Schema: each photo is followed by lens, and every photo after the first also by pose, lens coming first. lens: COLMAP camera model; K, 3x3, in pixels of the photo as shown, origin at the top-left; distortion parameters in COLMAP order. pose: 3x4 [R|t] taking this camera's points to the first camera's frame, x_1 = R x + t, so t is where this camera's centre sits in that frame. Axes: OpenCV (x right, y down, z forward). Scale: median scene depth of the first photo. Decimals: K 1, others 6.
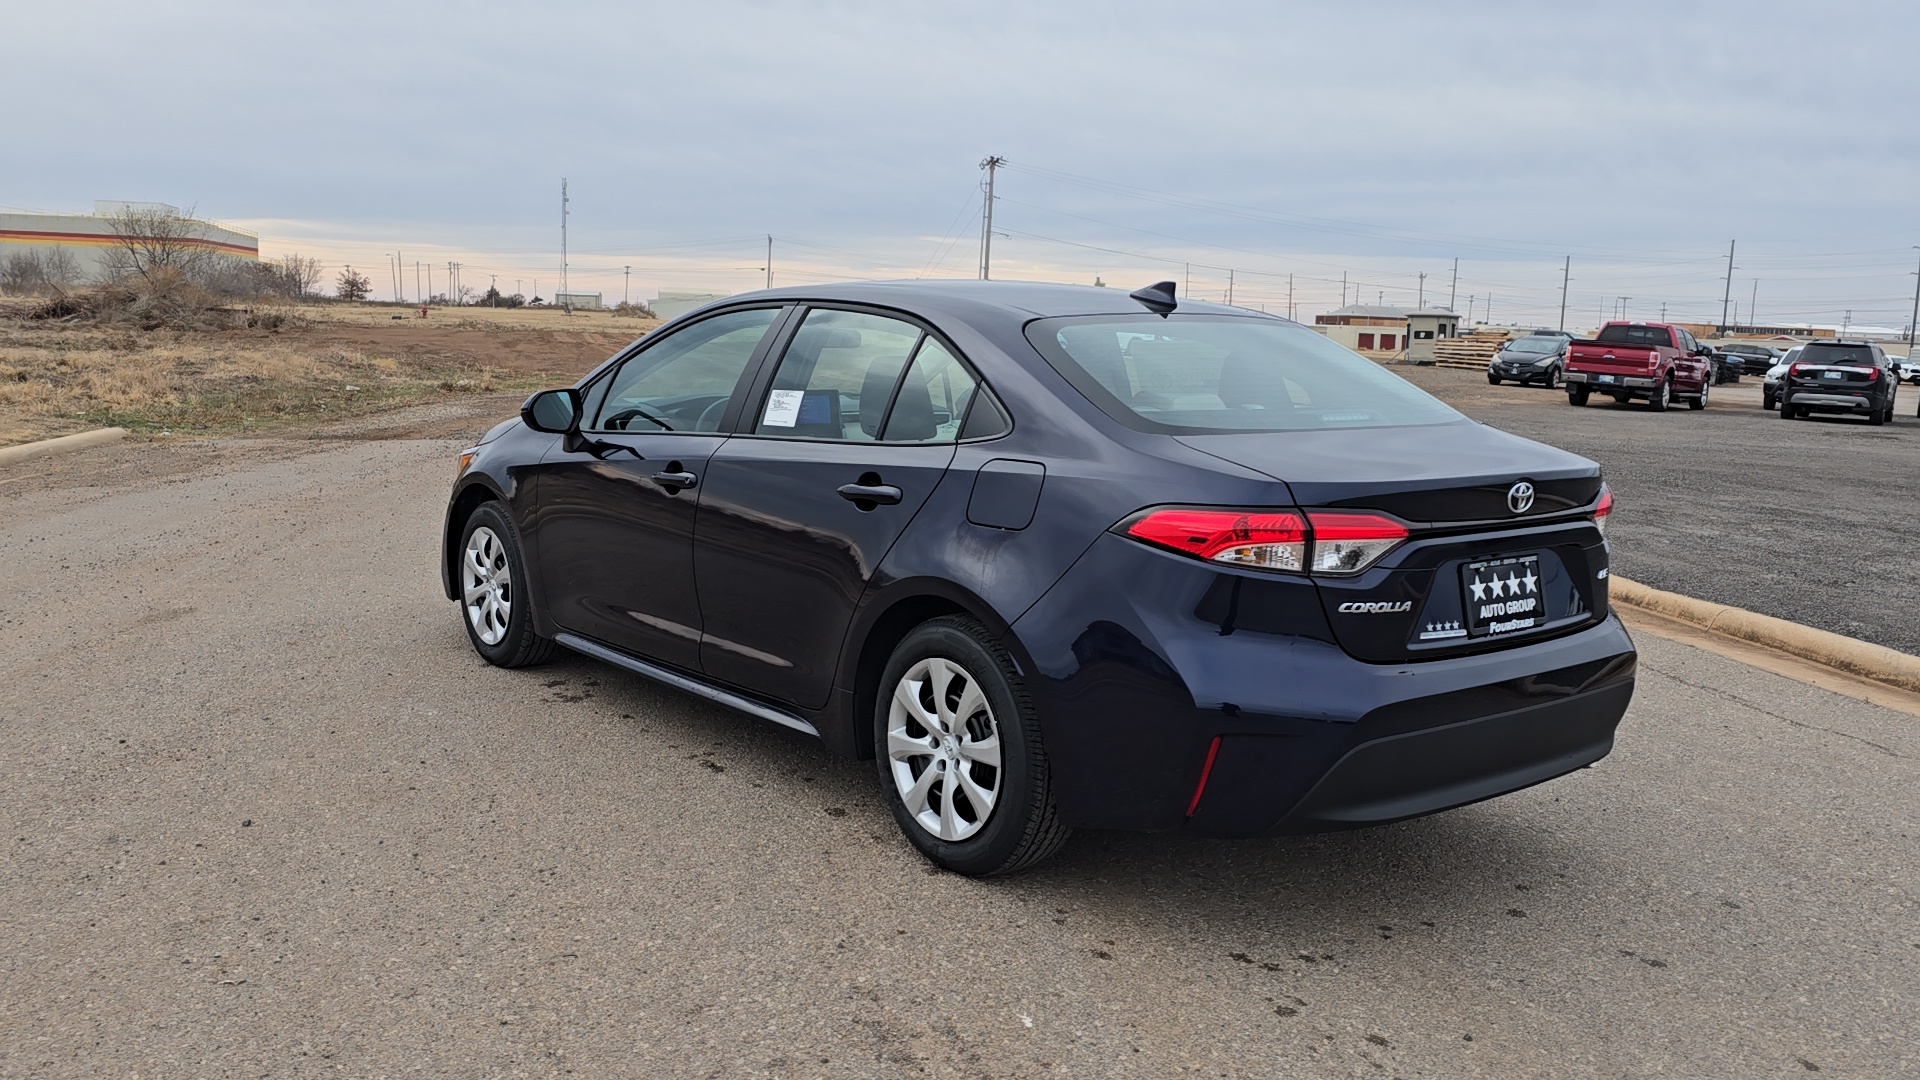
lens RADIAL K [[1592.4, 0, 956.5], [0, 1592.4, 537.7], [0, 0, 1]] dist [0.000170, 0.002753]
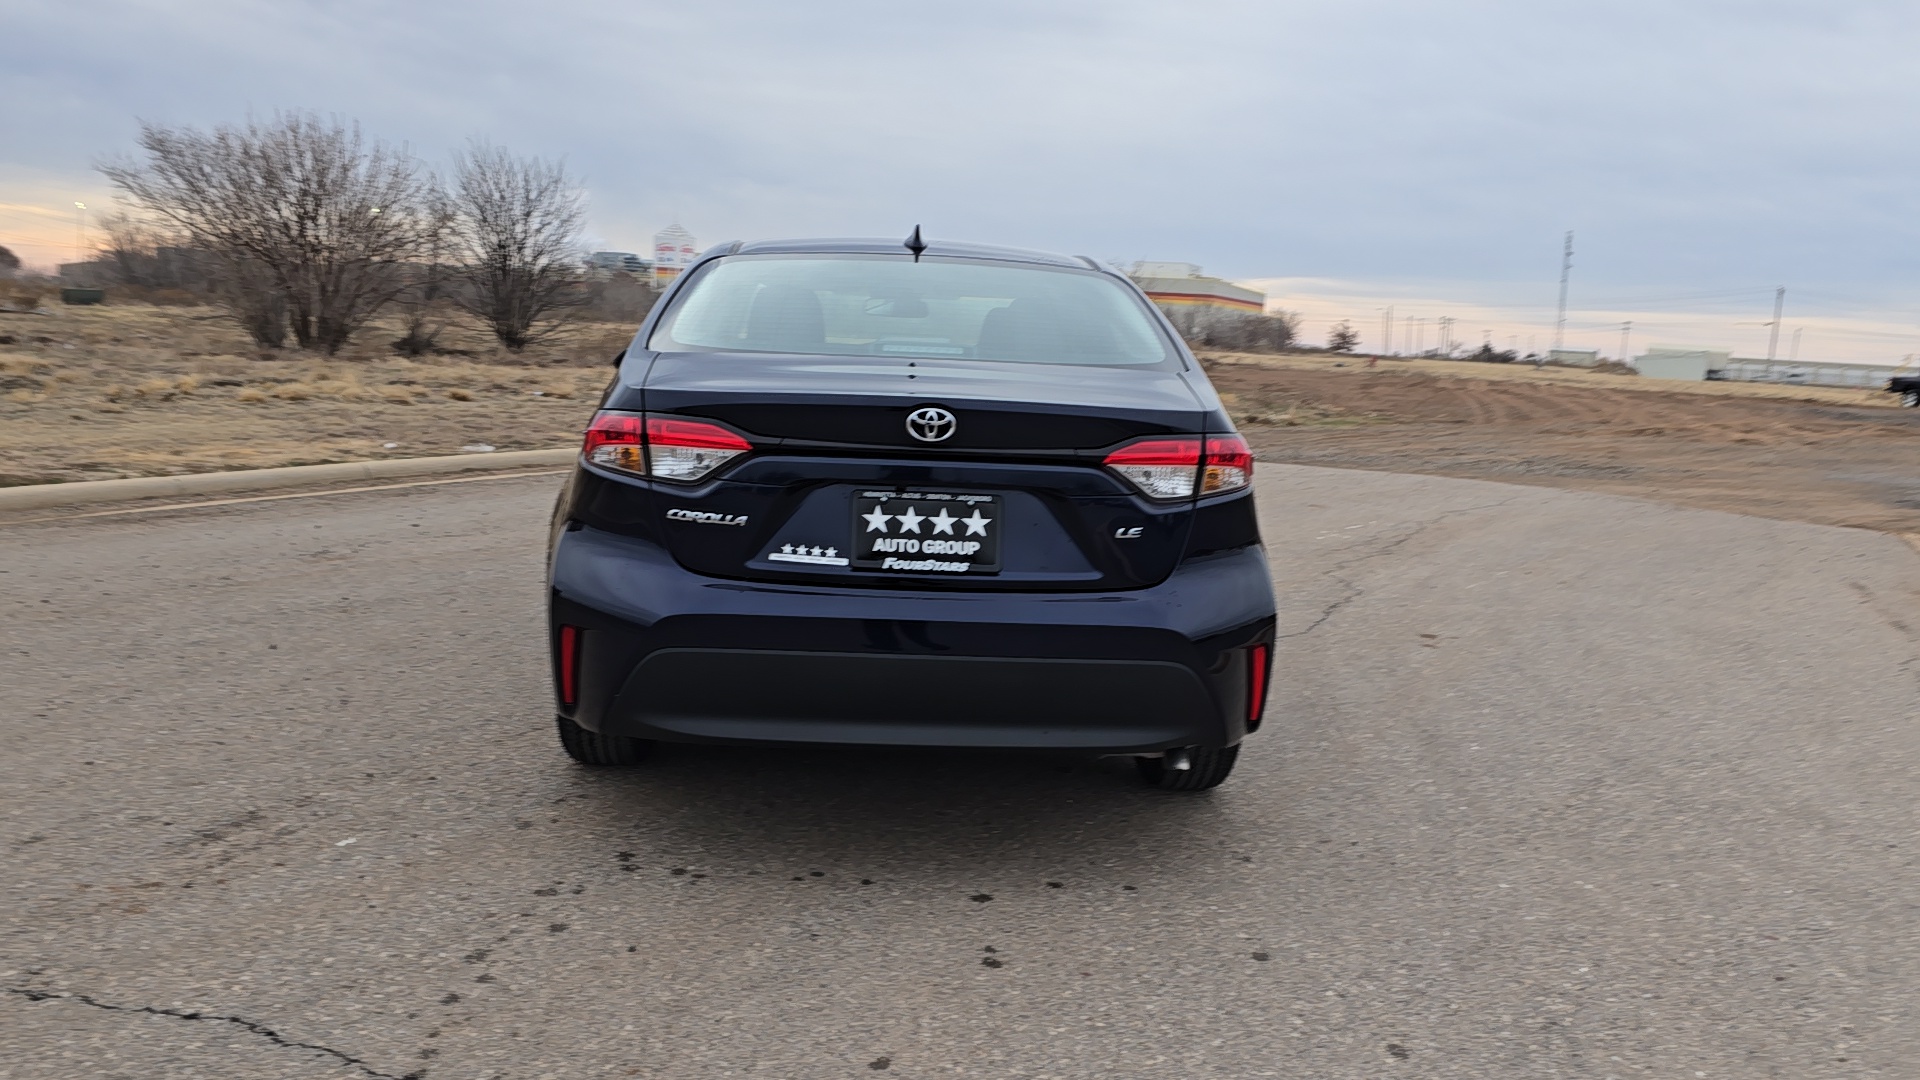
lens RADIAL K [[1592.4, 0, 960.2], [0, 1592.4, 538.8], [0, 0, 1]] dist [0.000170, 0.002753]
pose [[0.821638, 0.083183, -0.563908, 0.881450], [-0.102325, 0.994748, -0.002356, 0.039972], [0.560750, 0.059638, 0.825834, 0.253931]]
